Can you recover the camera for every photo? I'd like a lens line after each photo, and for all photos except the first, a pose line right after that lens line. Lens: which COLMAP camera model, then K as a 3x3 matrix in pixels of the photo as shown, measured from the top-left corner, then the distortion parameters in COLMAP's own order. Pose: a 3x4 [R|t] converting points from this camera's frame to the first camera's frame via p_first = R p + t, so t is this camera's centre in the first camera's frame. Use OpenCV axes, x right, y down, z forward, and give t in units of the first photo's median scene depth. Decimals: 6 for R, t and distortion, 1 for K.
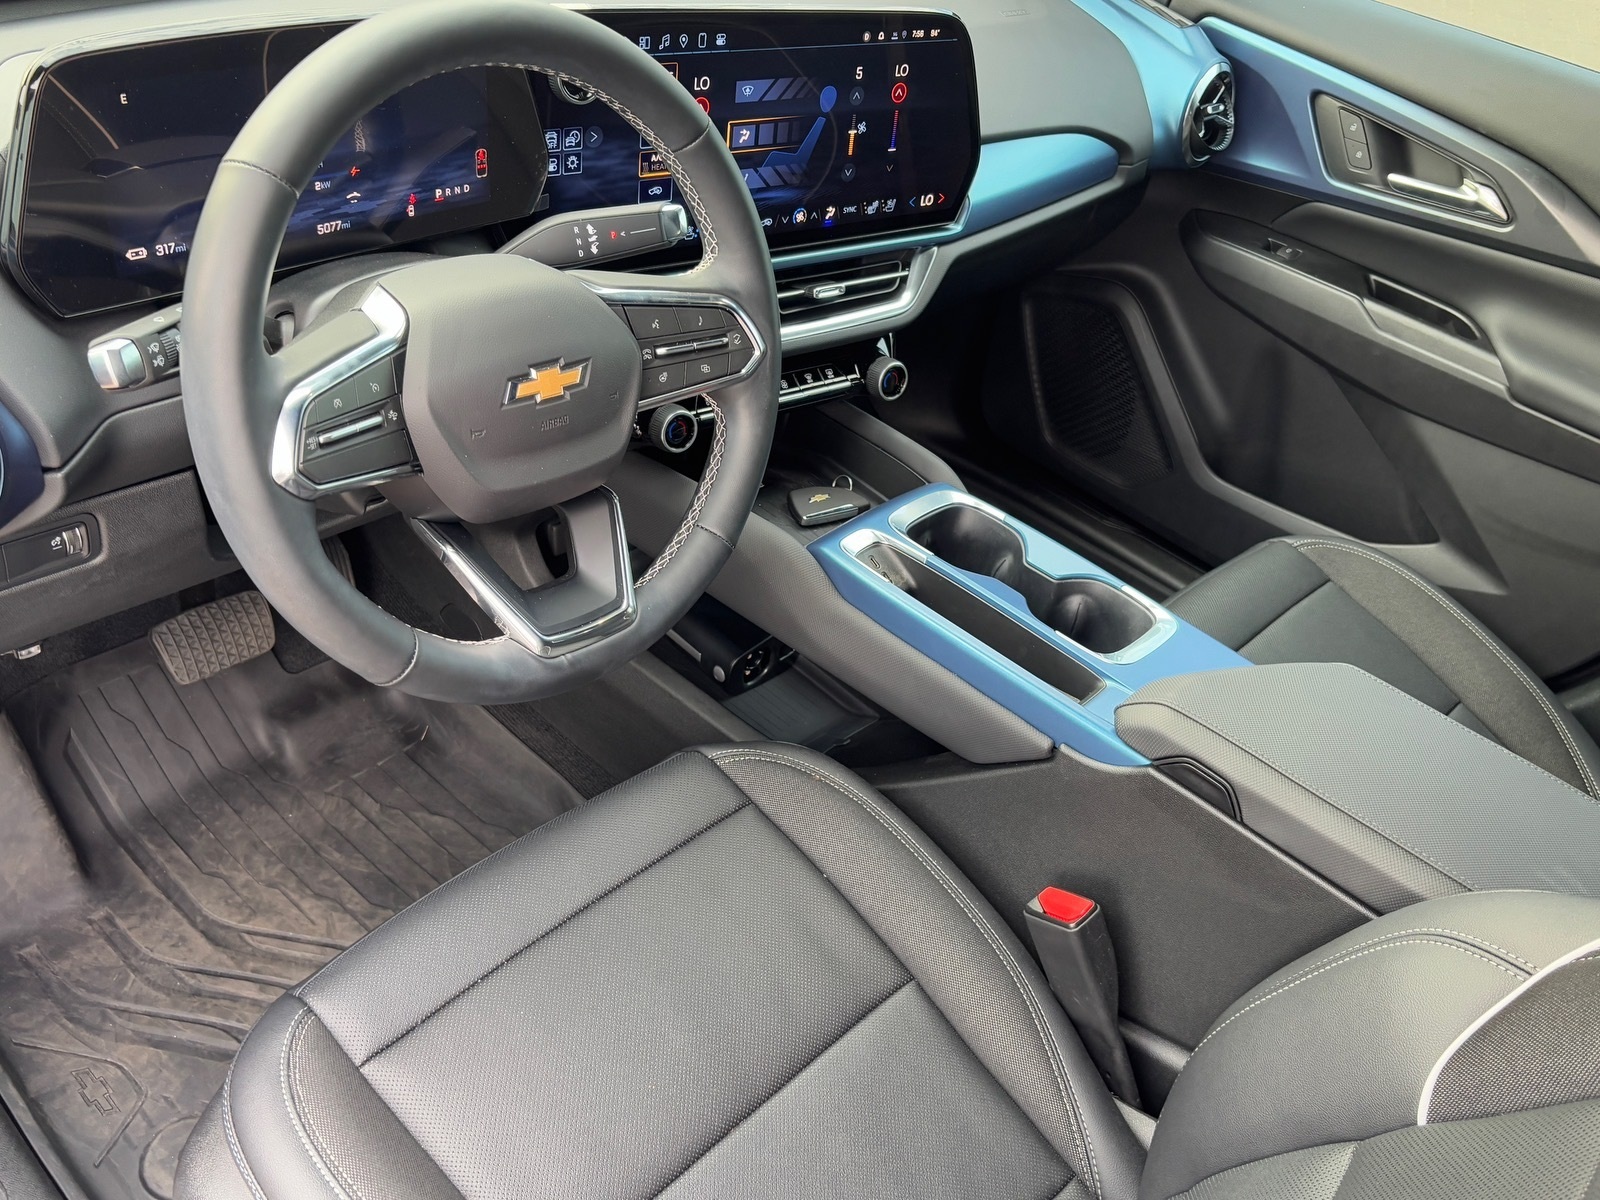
lens RADIAL K [[1430.5, 0, 789.9], [0, 1430.5, 593.4], [0, 0, 1]] dist [0.016250, -0.006097]
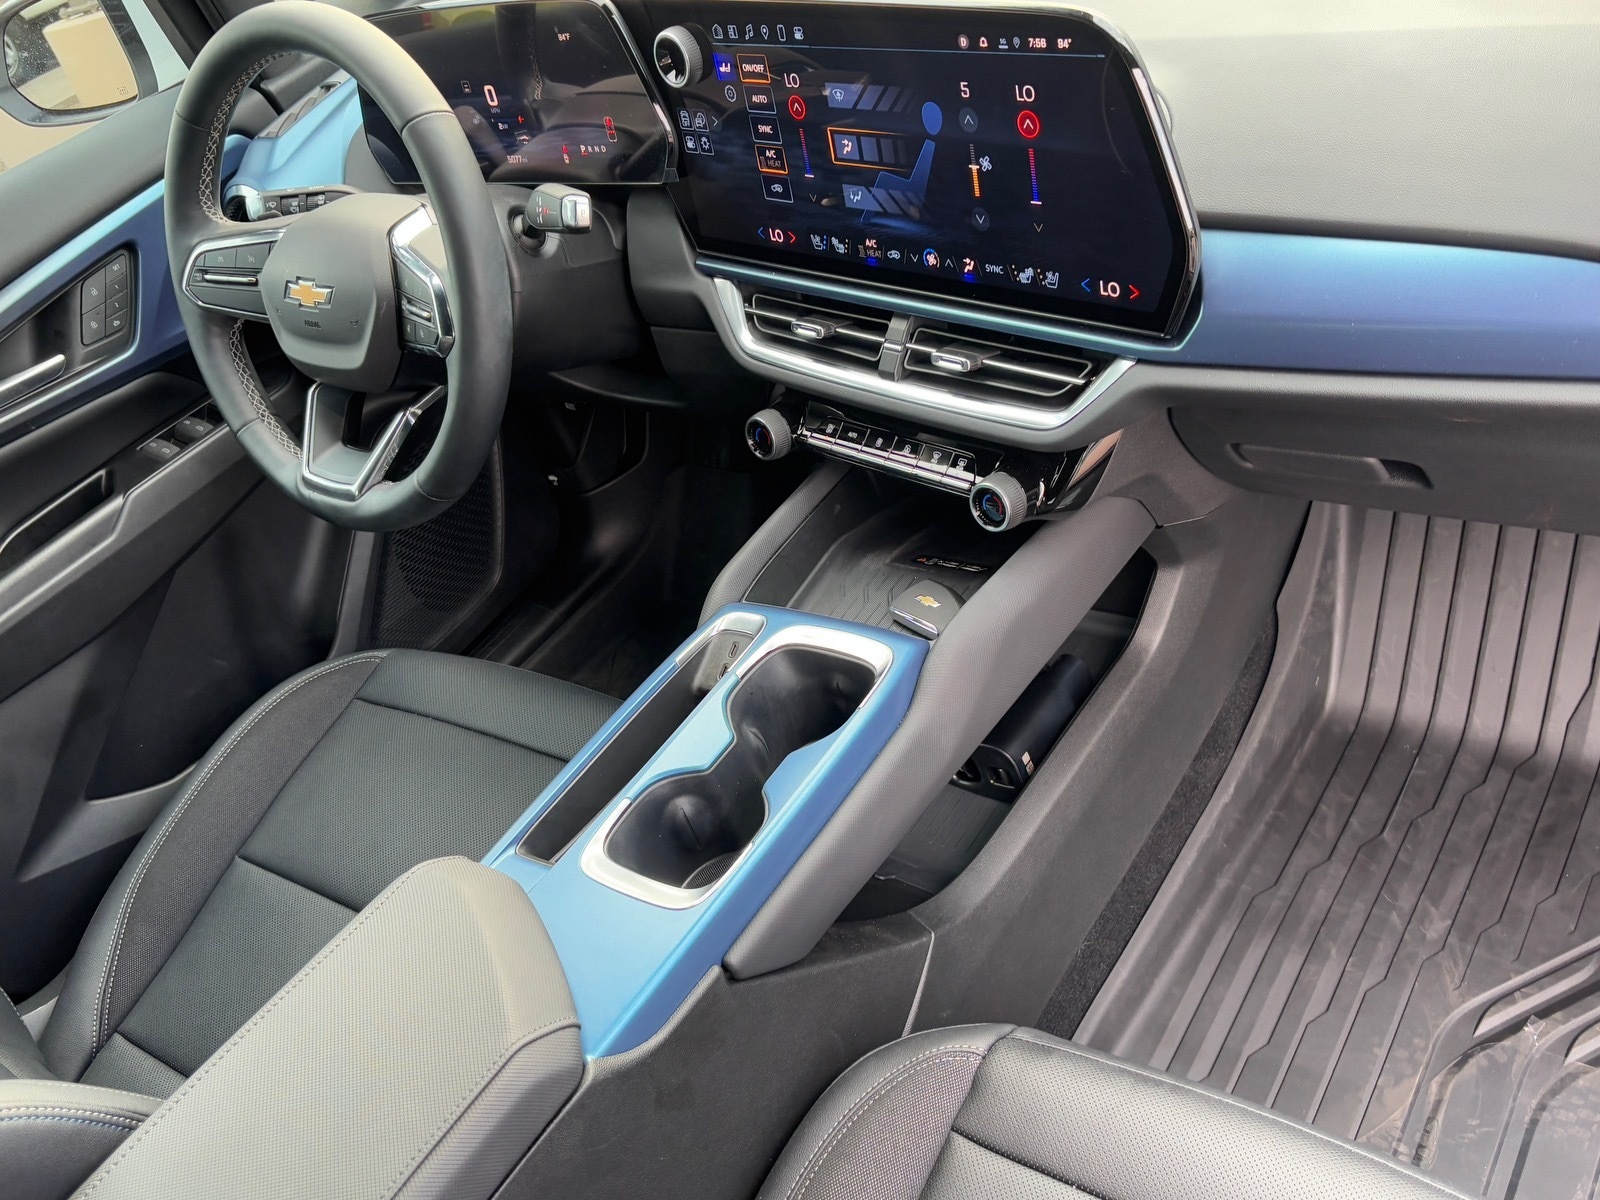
lens RADIAL K [[1452.3, 0, 789.7], [0, 1452.3, 619.9], [0, 0, 1]] dist [0.020924, -0.025351]
pose [[0.083897, 0.449483, -0.889340, 0.854512], [-0.337497, 0.852556, 0.399054, -0.408696], [0.937581, 0.266670, 0.223226, 0.839252]]
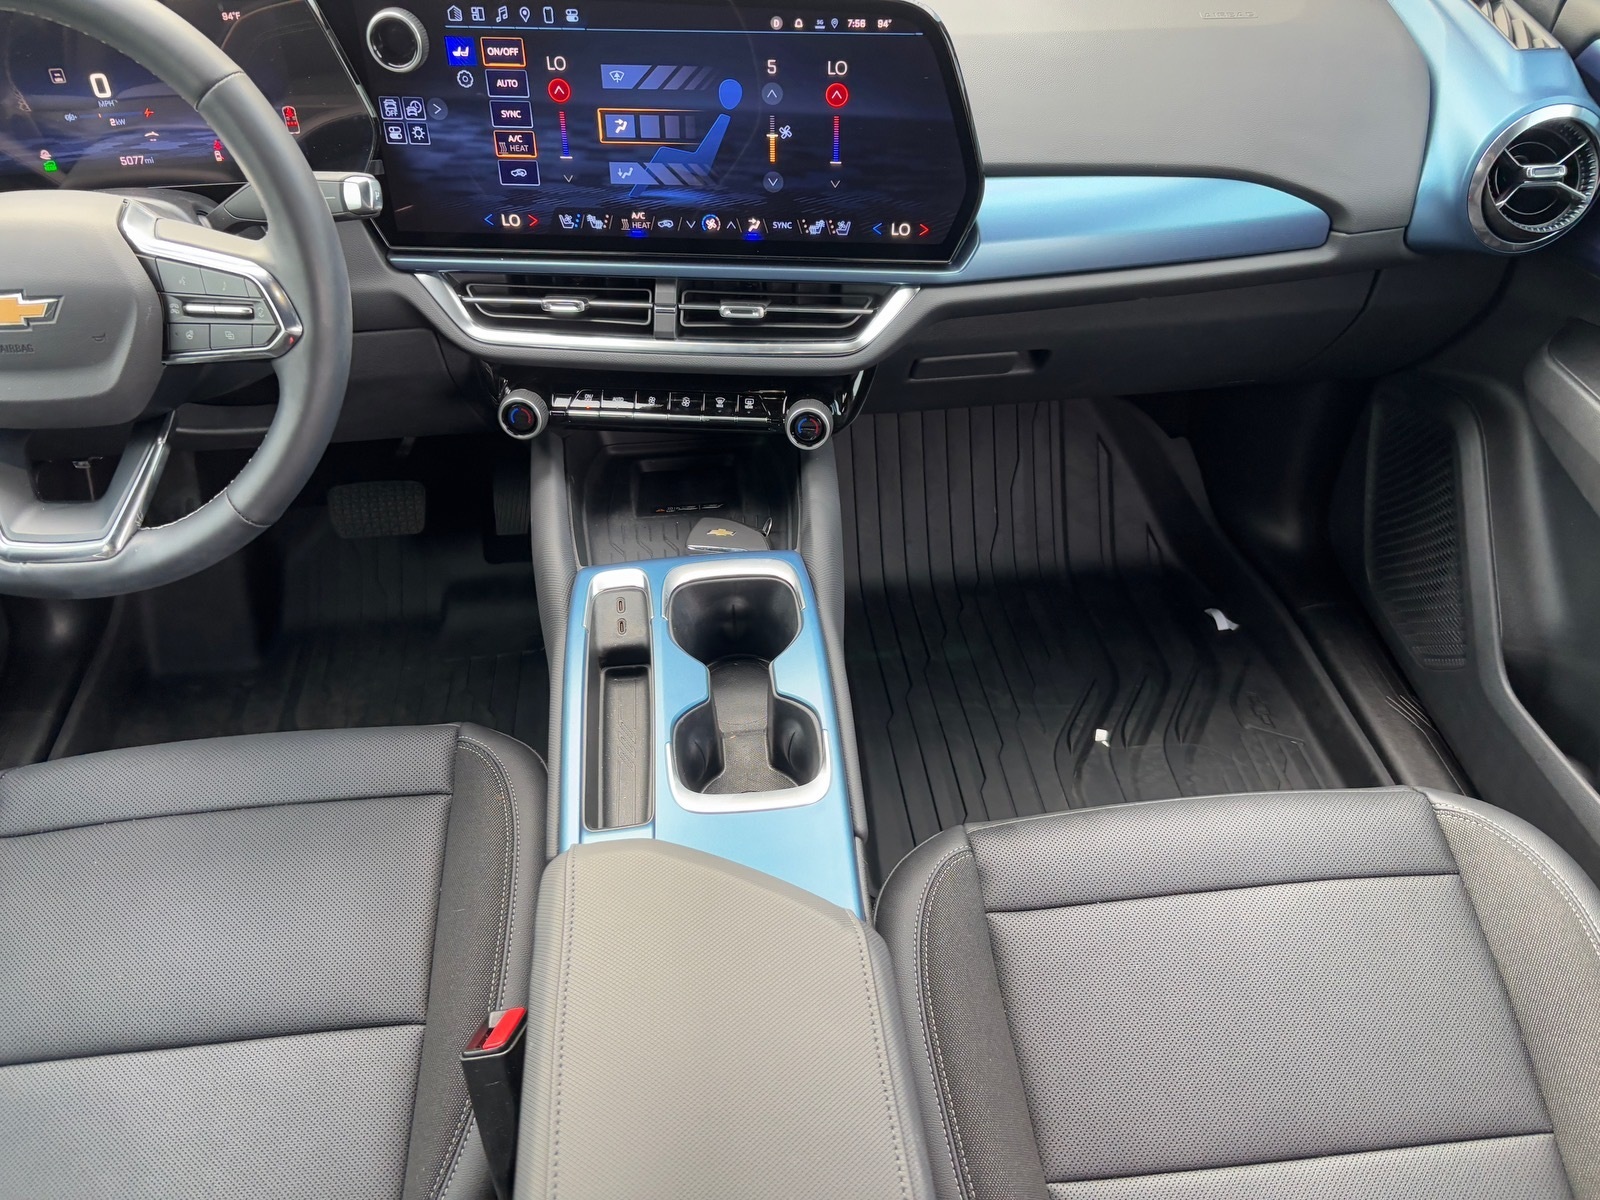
lens RADIAL K [[1230.3, 0, 790.0], [0, 1230.3, 609.5], [0, 0, 1]] dist [0.019290, -0.020683]
pose [[0.739008, 0.309962, -0.598156, 0.620407], [-0.286242, 0.948209, 0.137712, -0.160698], [0.609862, 0.069447, 0.789459, 0.449375]]
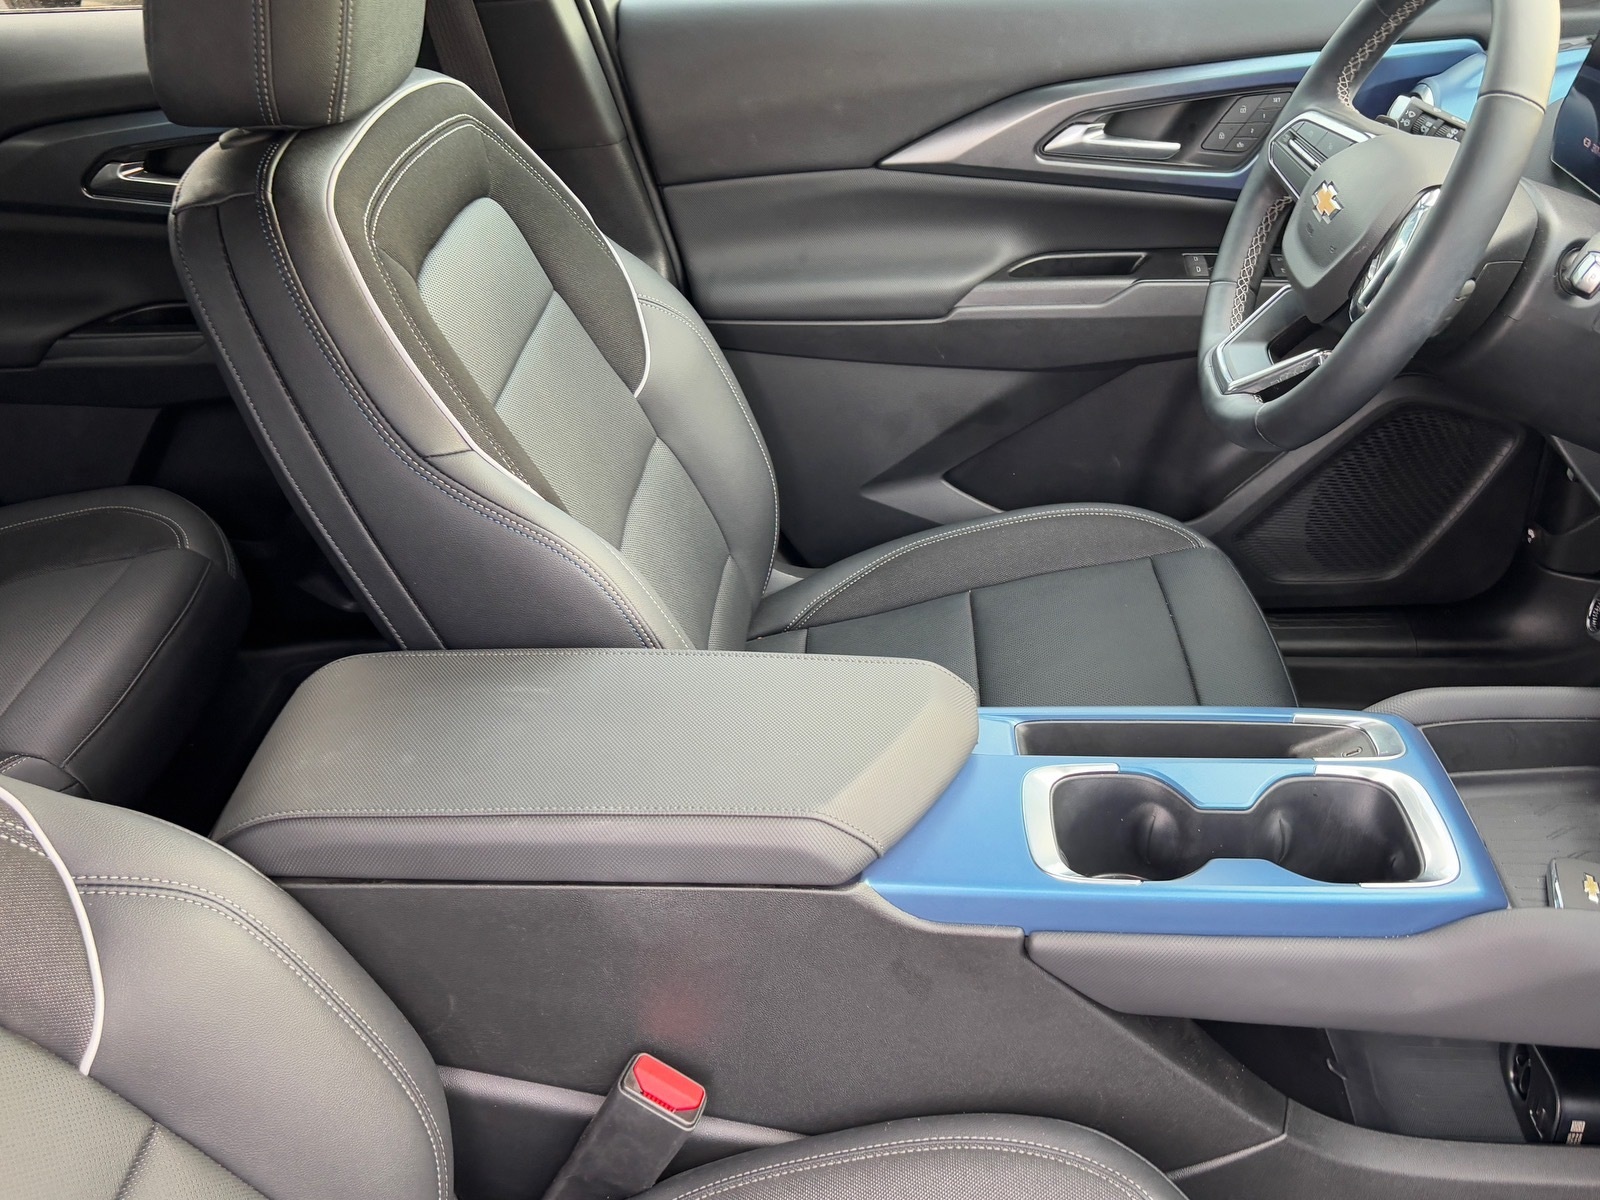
lens RADIAL K [[1452.3, 0, 763.3], [0, 1452.3, 605.3], [0, 0, 1]] dist [0.020924, -0.025351]
pose [[-0.782684, 0.224856, -0.580384, 0.774194], [-0.430901, 0.477125, 0.765948, -0.544642], [0.449144, 0.849583, -0.276547, 1.019430]]
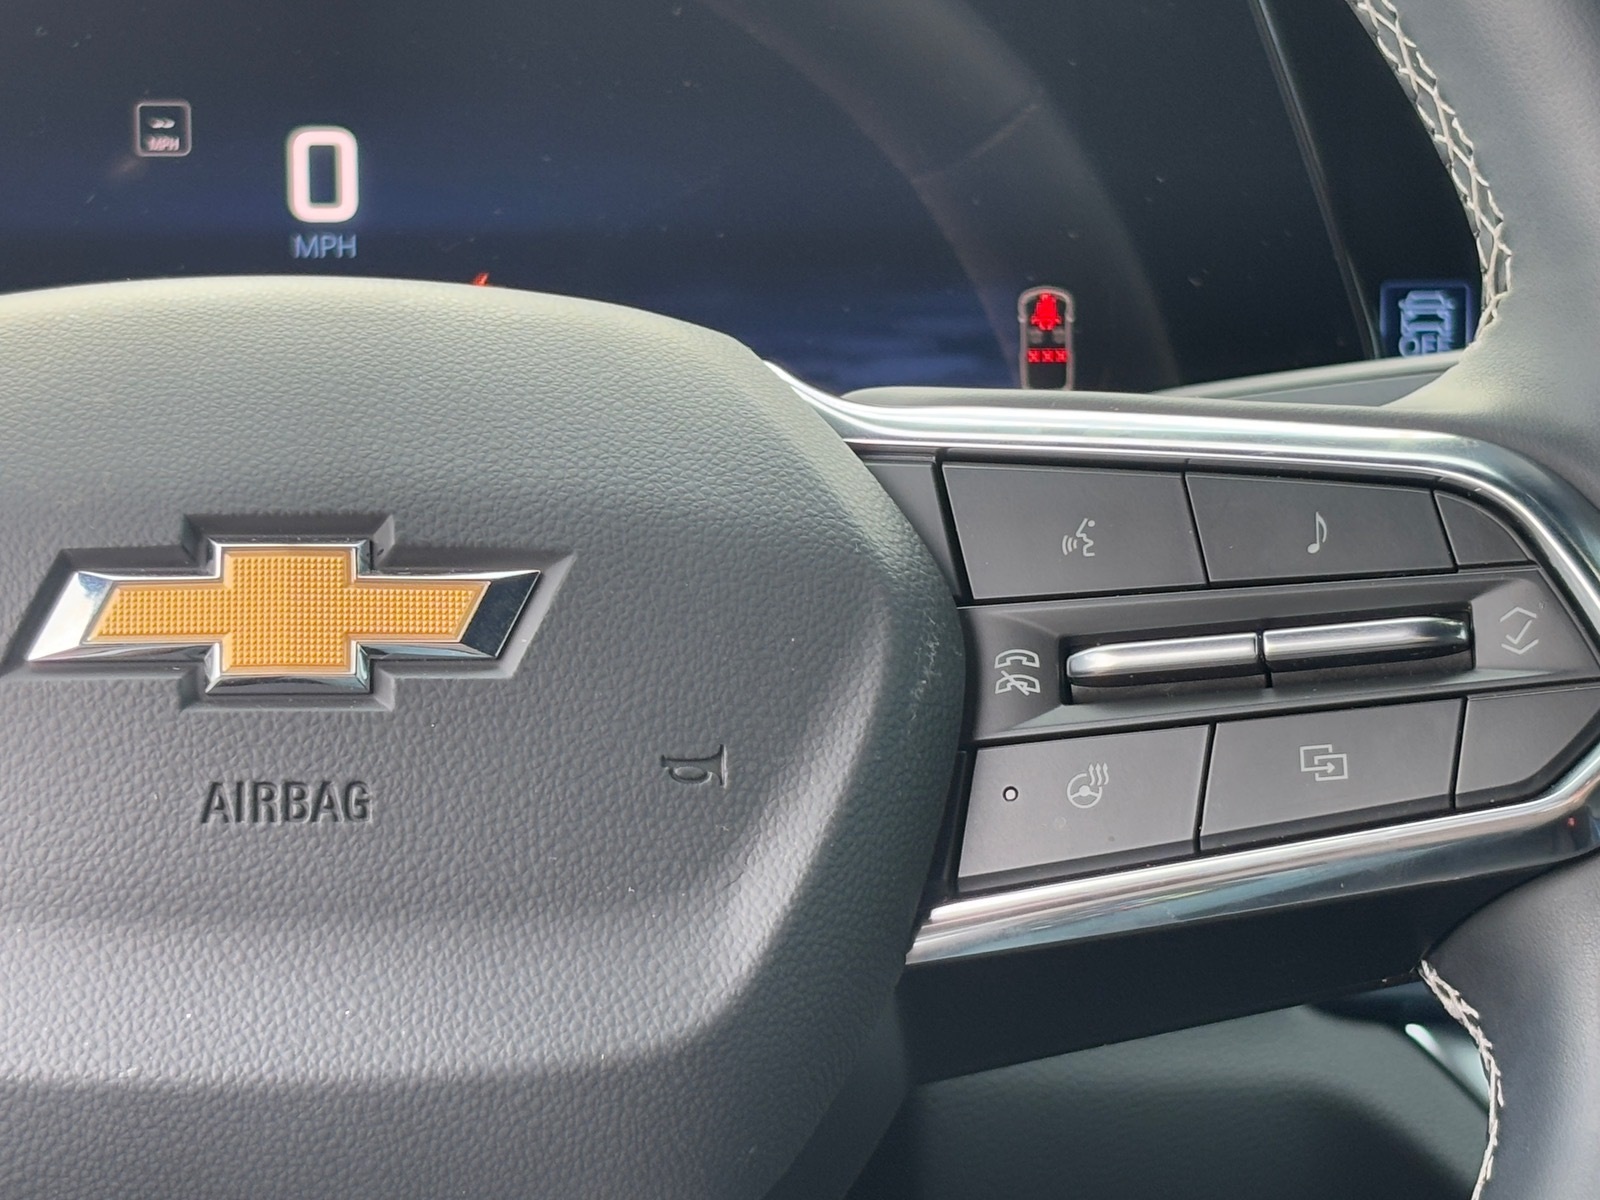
lens RADIAL K [[4156.4, 0, 850.7], [0, 4156.4, 580.3], [0, 0, 1]] dist [0.114700, 0.000000]
pose [[0.749547, -0.096089, -0.654940, 0.207479], [-0.290172, 0.841585, -0.455560, 0.073506], [0.594961, 0.531509, 0.602925, 0.473110]]
